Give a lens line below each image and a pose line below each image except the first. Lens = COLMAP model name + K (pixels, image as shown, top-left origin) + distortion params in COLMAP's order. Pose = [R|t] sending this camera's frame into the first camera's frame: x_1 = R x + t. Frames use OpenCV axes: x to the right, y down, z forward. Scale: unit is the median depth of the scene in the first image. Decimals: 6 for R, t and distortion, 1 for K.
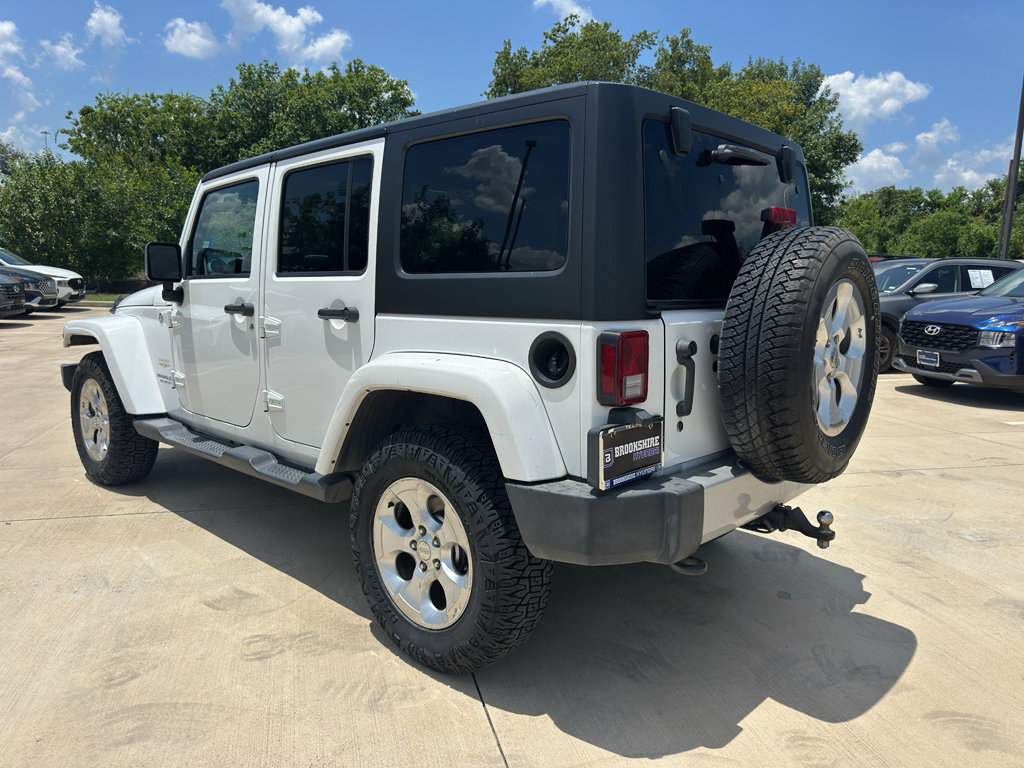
lens RADIAL K [[727.9, 0, 521.1], [0, 727.9, 381.8], [0, 0, 1]] dist [0.030831, -0.039566]
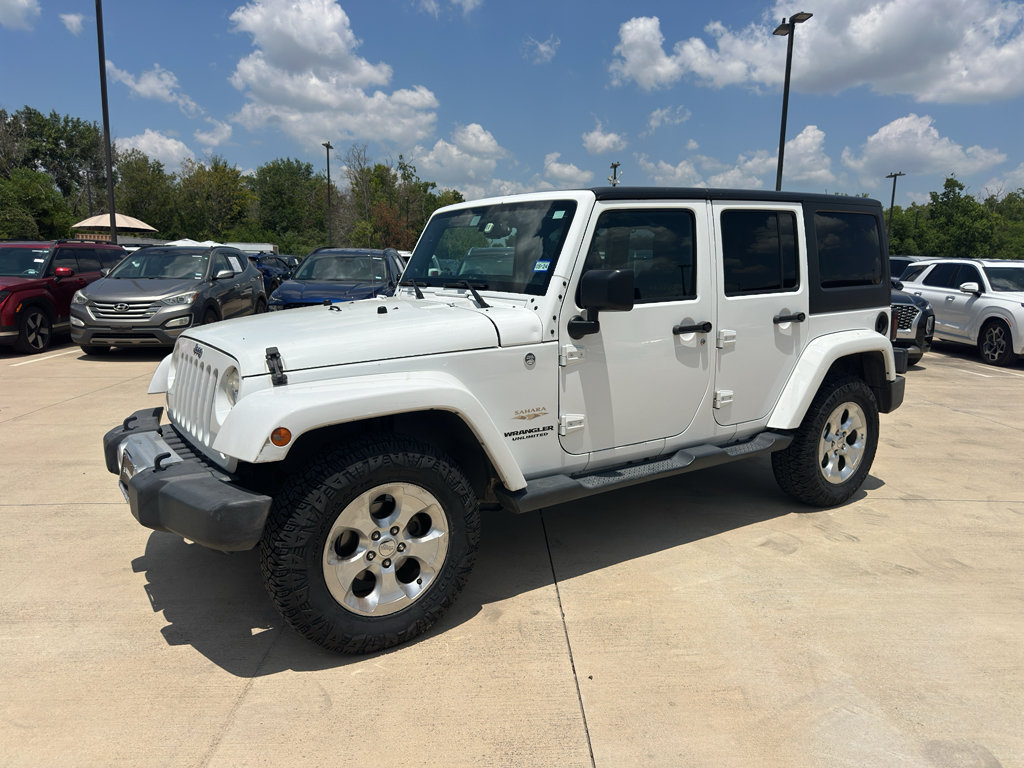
lens RADIAL K [[727.9, 0, 512.9], [0, 727.9, 397.4], [0, 0, 1]] dist [0.030831, -0.039566]
pose [[0.221977, -0.192585, 0.955844, -1.621994], [0.140858, 0.976351, 0.164006, -0.230239], [-0.964824, 0.098233, 0.243855, 1.068037]]
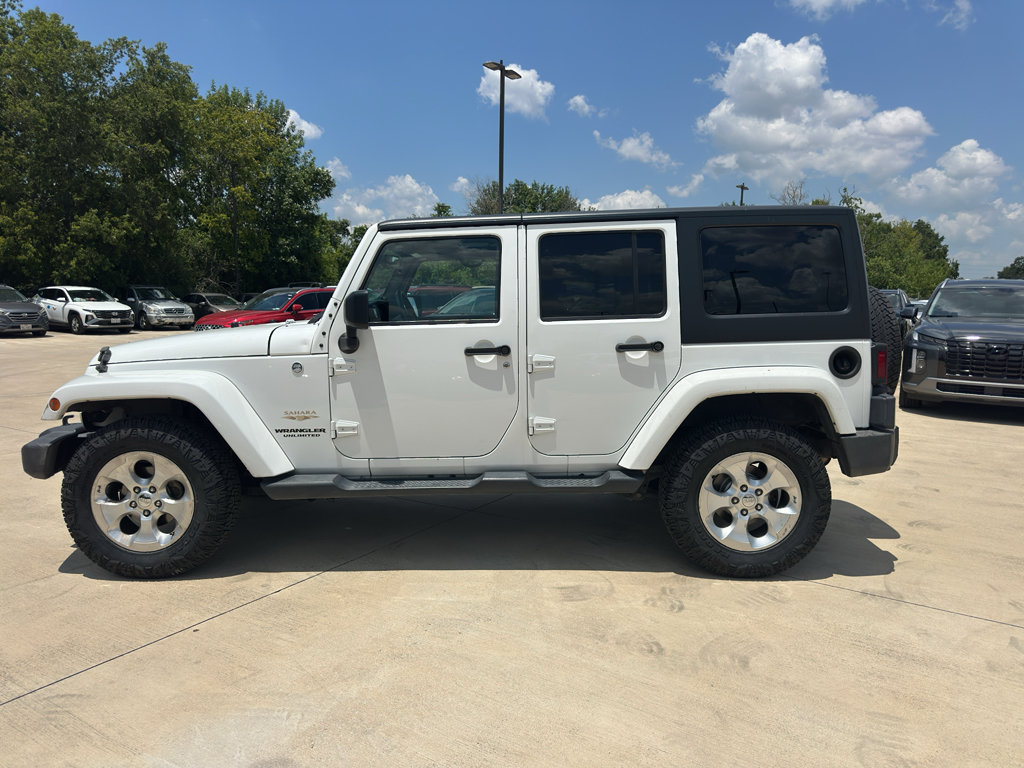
lens RADIAL K [[727.9, 0, 516.9], [0, 727.9, 373.1], [0, 0, 1]] dist [0.030831, -0.039566]
pose [[0.732532, -0.083587, 0.675582, -1.175654], [0.110629, 0.993857, 0.003011, -0.067040], [-0.671683, 0.072533, 0.737279, 0.162520]]
